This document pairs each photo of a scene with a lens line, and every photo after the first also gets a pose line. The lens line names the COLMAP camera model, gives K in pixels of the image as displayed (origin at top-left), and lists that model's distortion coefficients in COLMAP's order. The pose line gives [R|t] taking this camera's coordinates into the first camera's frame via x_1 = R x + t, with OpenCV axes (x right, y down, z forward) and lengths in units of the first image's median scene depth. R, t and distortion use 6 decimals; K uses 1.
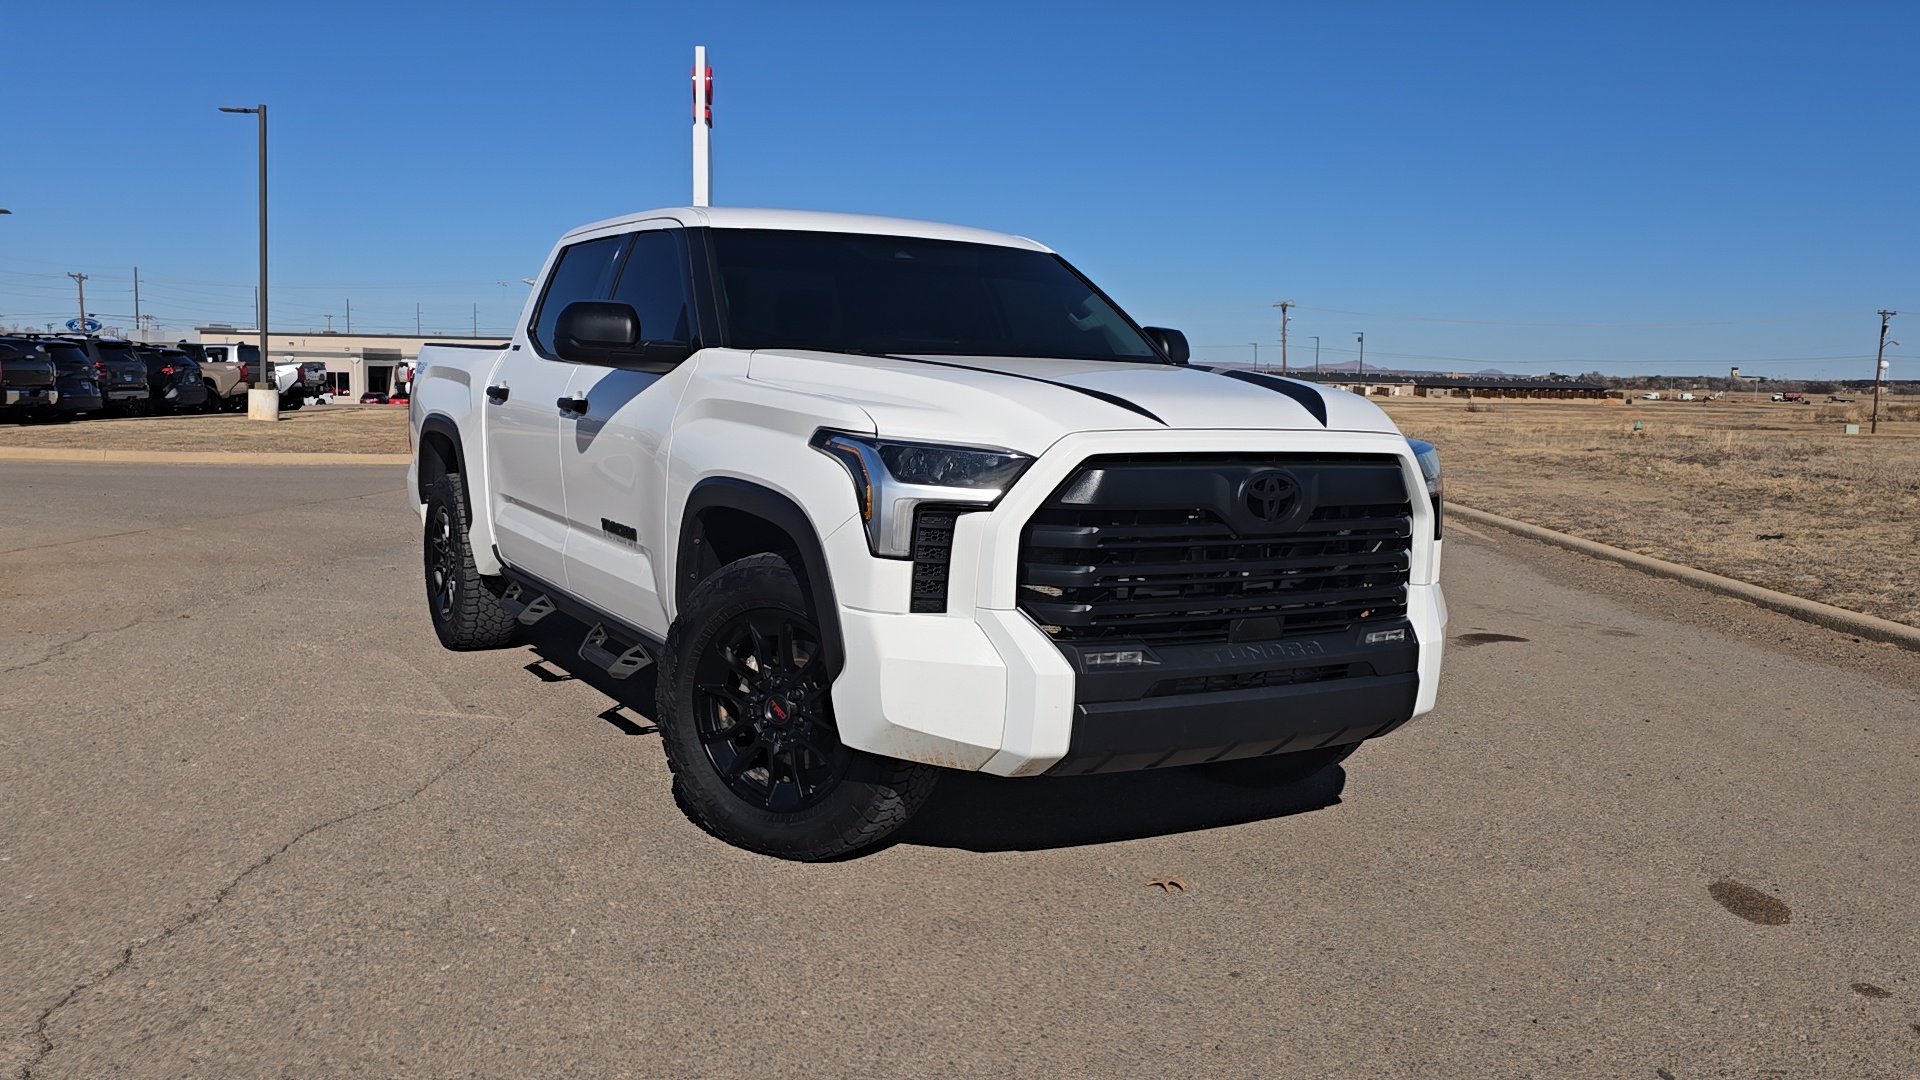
lens RADIAL K [[1611.3, 0, 960.0], [0, 1611.3, 540.0], [0, 0, 1]] dist [0.026238, 0.011188]
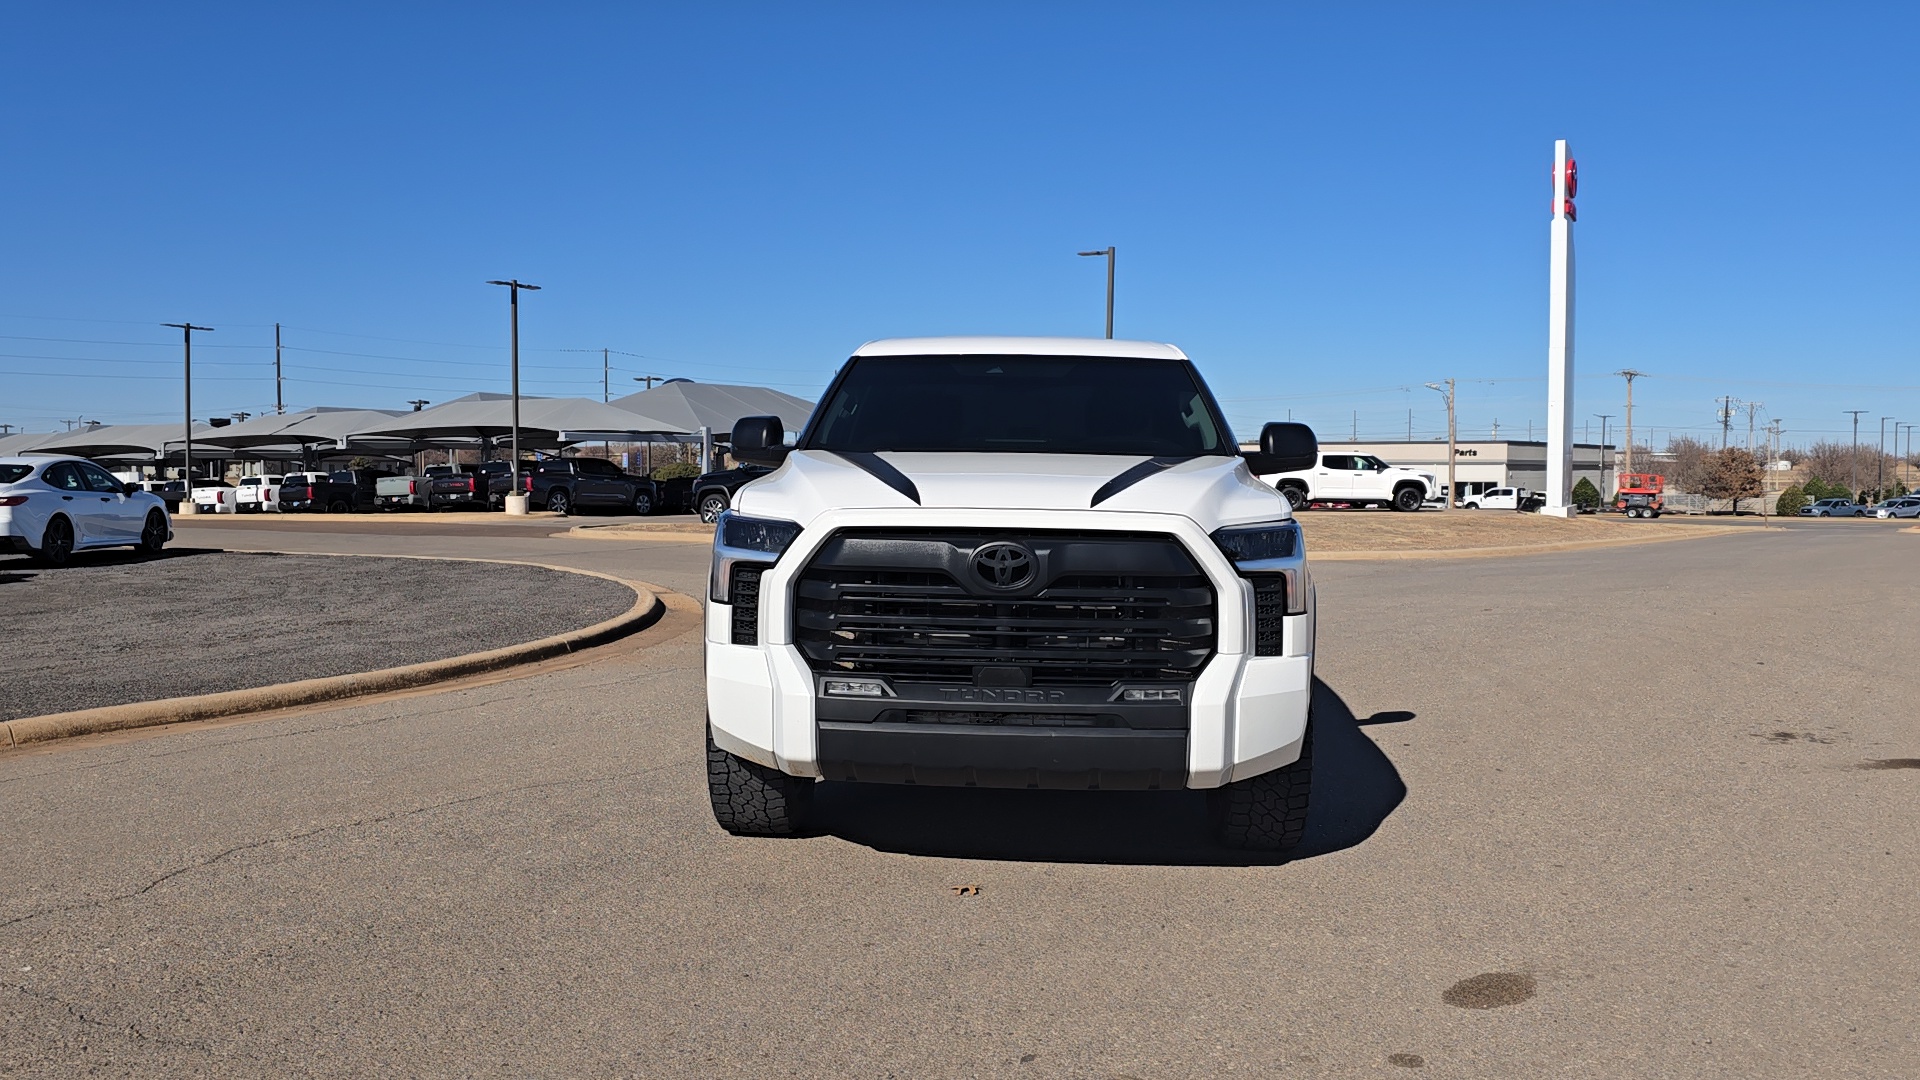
lens RADIAL K [[1635.3, 0, 957.5], [0, 1635.3, 514.4], [0, 0, 1]] dist [0.046013, 0.001583]
pose [[0.829611, 0.002288, -0.558338, 0.876484], [-0.047406, 0.996669, -0.066355, 0.018998], [0.556326, 0.081517, 0.826956, -0.029053]]
